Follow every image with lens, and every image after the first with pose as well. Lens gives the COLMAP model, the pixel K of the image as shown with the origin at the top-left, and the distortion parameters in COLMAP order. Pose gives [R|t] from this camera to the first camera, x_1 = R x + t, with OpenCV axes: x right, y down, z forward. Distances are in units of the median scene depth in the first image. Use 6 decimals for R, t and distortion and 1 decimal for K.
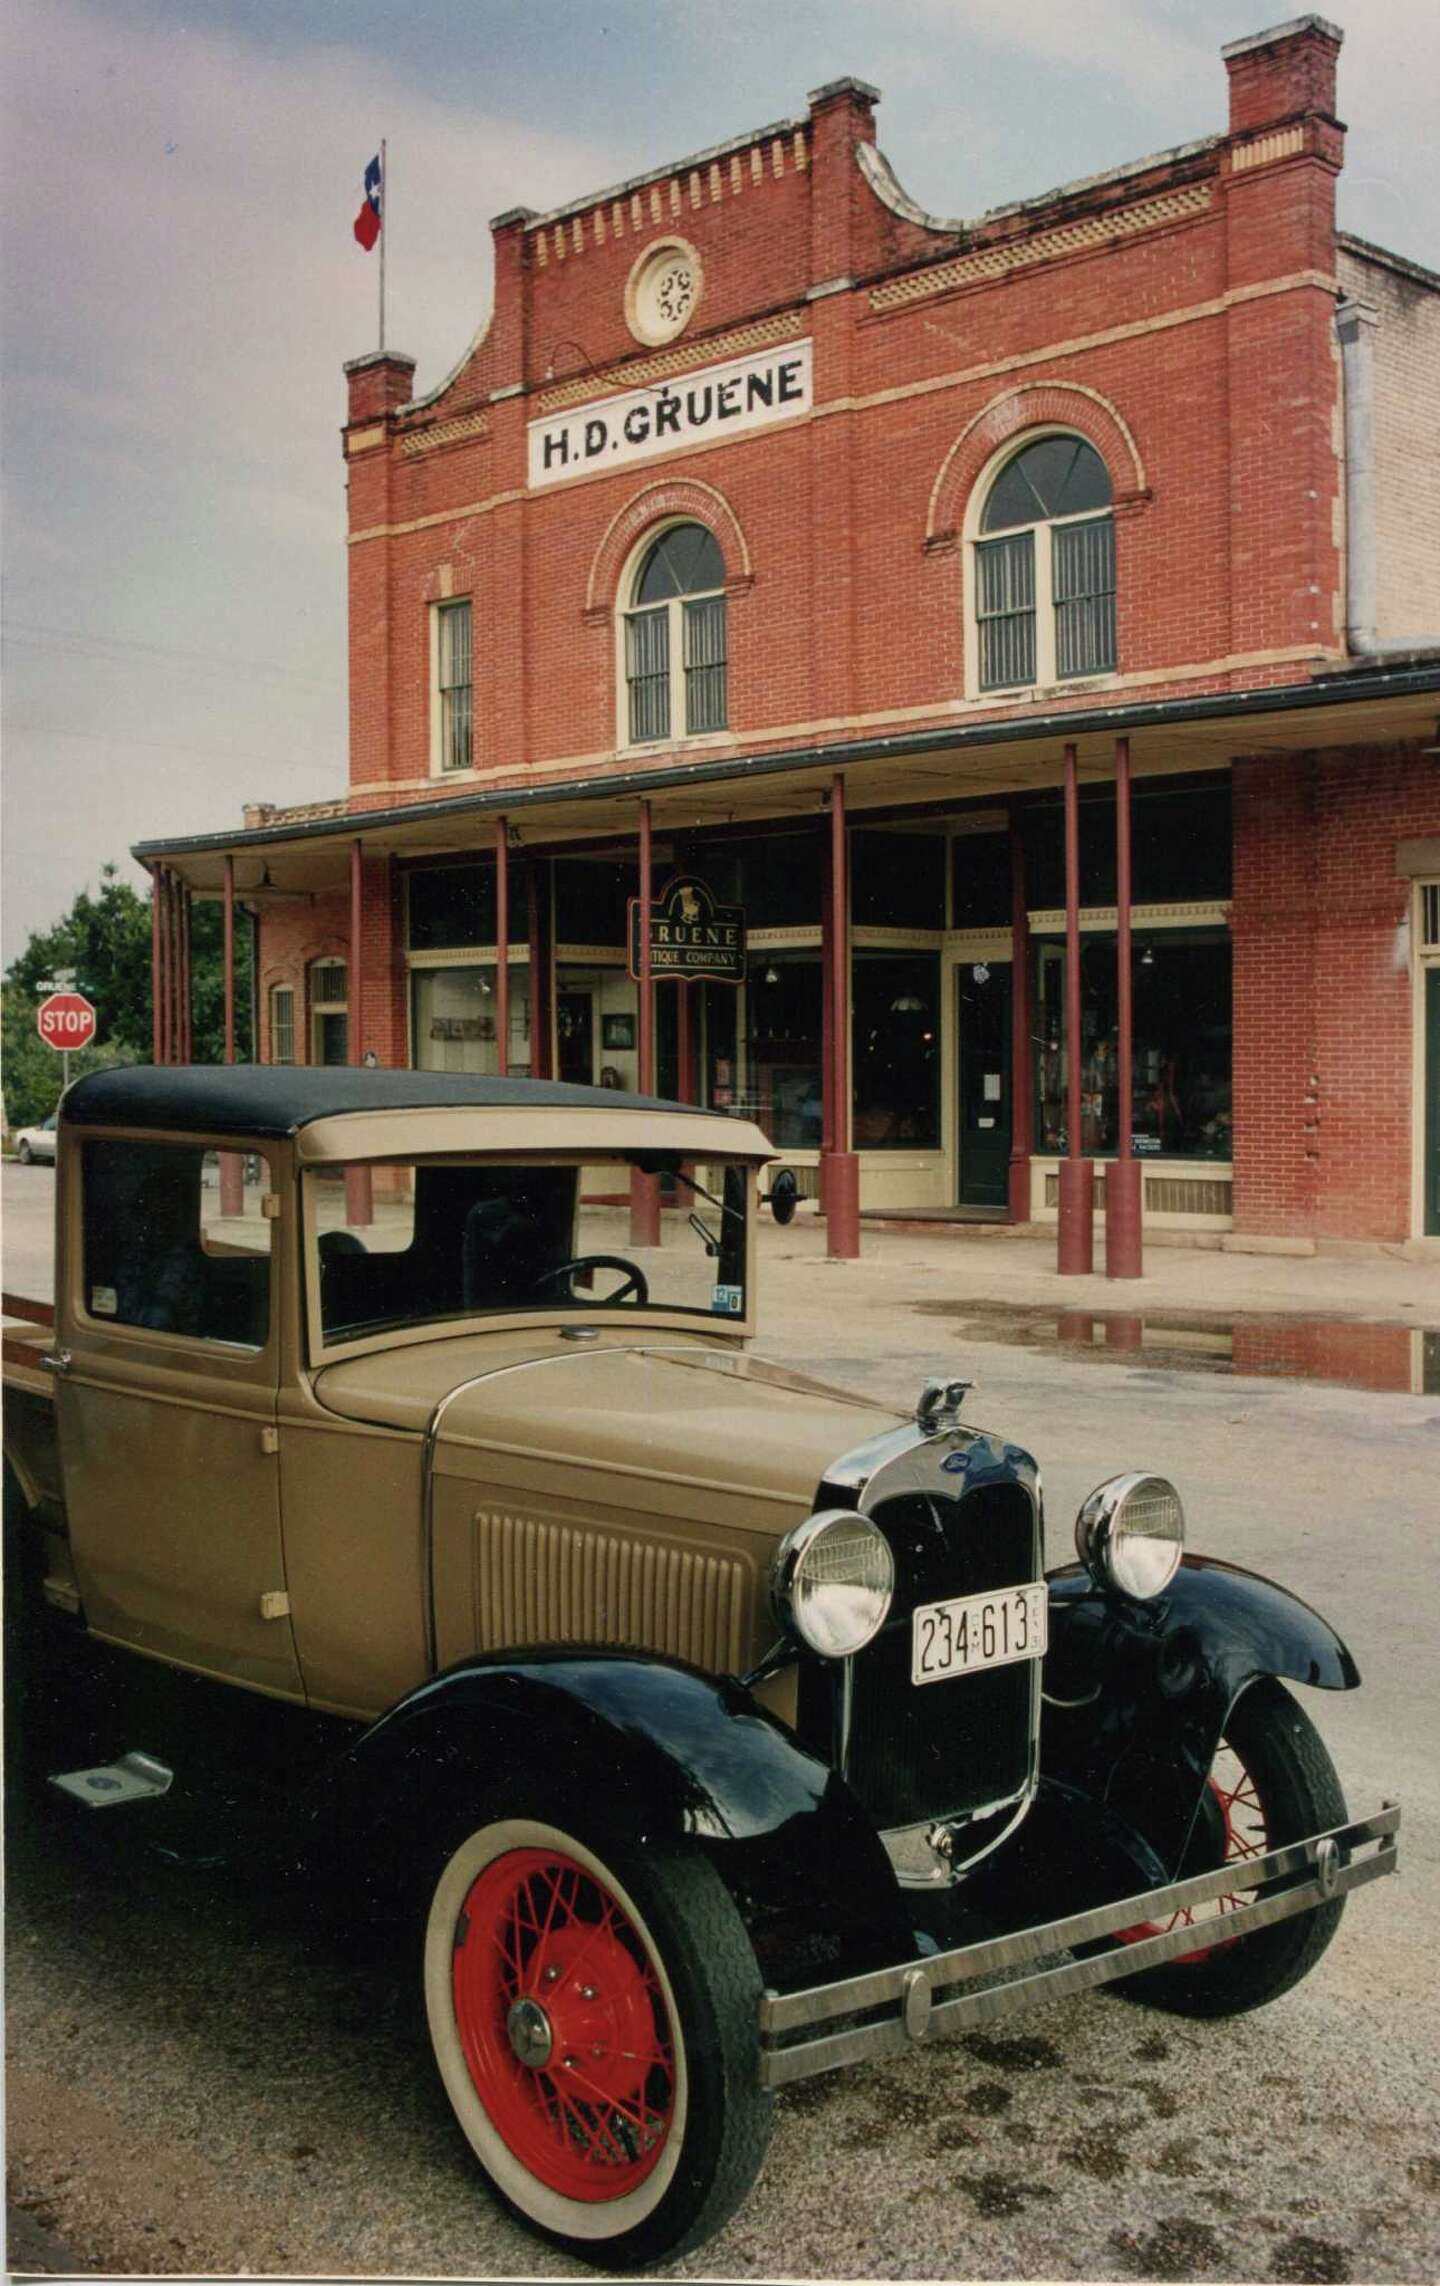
lens RADIAL K [[2735.3, 0, 717.1], [0, 2735.3, 1140.9], [0, 0, 1]] dist [0.014386, 0.000000]
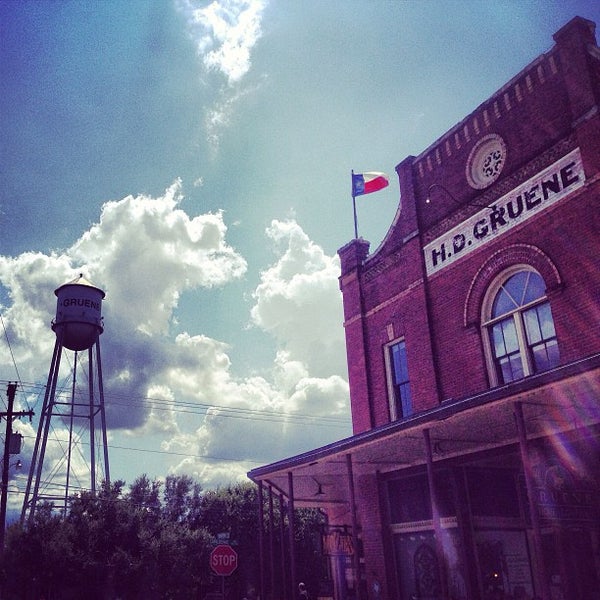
lens RADIAL K [[759.3, 0, 297.9], [0, 759.3, 300.4], [0, 0, 1]] dist [-0.002025, 0.000000]
pose [[0.966536, -0.127549, -0.222576, -0.040869], [0.042712, 0.935536, -0.350639, -0.036096], [0.252952, 0.329399, 0.909677, 0.505520]]
